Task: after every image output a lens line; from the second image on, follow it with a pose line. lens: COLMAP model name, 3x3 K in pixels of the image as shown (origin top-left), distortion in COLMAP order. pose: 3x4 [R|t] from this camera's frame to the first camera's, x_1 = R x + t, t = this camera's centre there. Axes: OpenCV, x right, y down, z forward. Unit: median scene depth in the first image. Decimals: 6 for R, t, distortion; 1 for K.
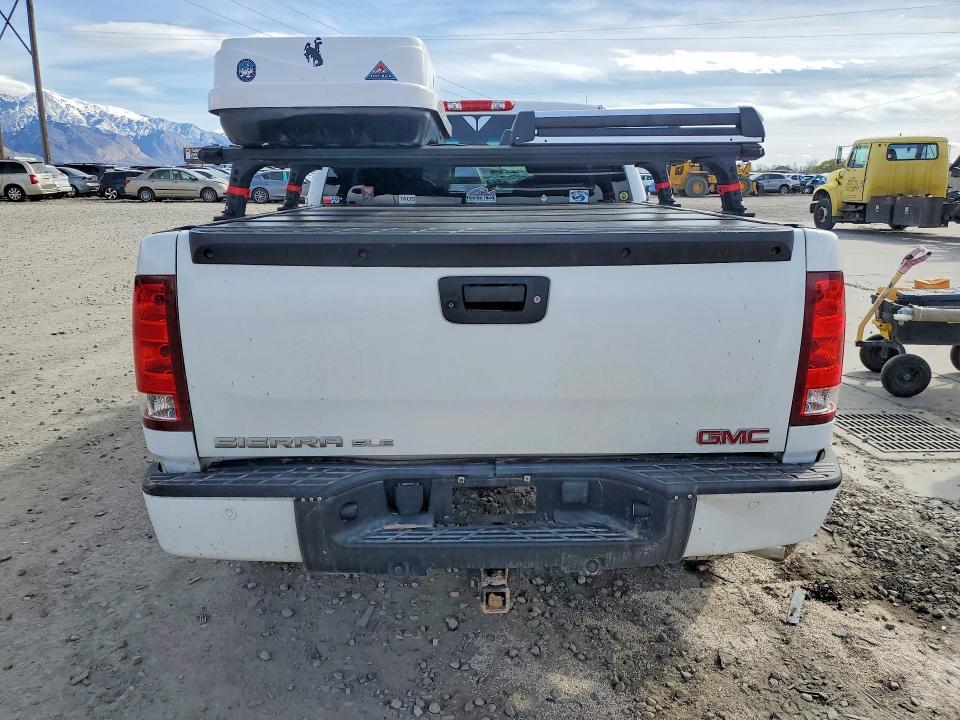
lens RADIAL K [[761.1, 0, 480.0], [0, 761.1, 360.0], [0, 0, 1]] dist [0.016289, 0.004772]
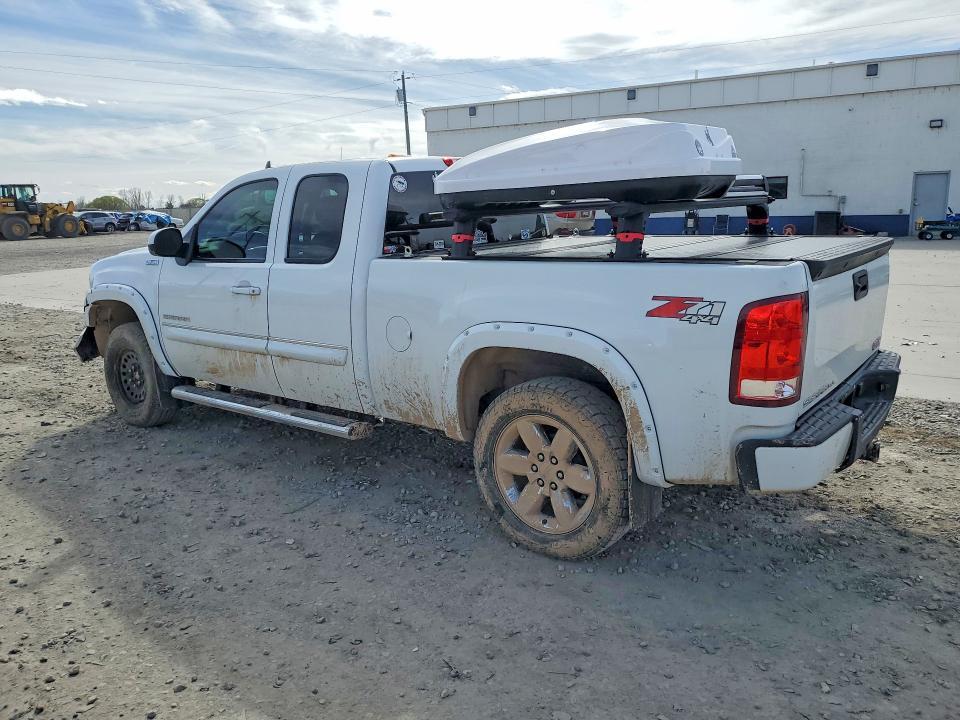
lens RADIAL K [[761.1, 0, 480.0], [0, 761.1, 360.0], [0, 0, 1]] dist [0.016289, 0.004772]
pose [[0.604020, -0.178324, 0.776763, -0.055560], [0.212804, 0.975346, 0.058434, -0.005917], [-0.768033, 0.130003, 0.627076, 0.016520]]
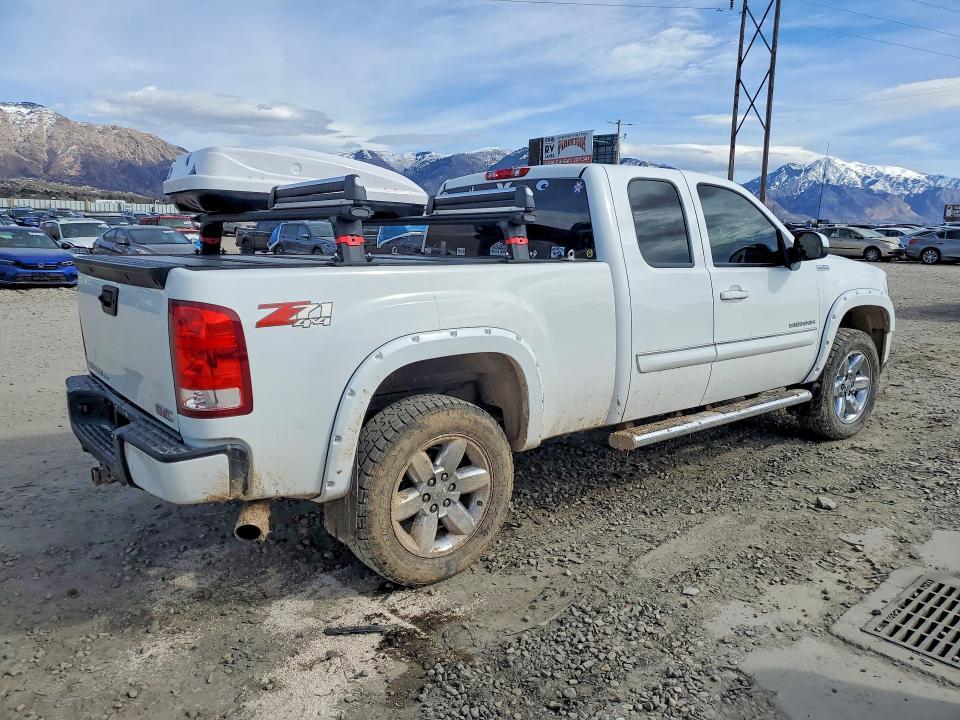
lens RADIAL K [[761.1, 0, 480.0], [0, 761.1, 360.0], [0, 0, 1]] dist [0.016289, 0.004772]
pose [[0.586346, 0.135171, -0.798703, 0.054146], [-0.193964, 0.980725, 0.023582, -0.004319], [0.786496, 0.141093, 0.601263, 0.018128]]
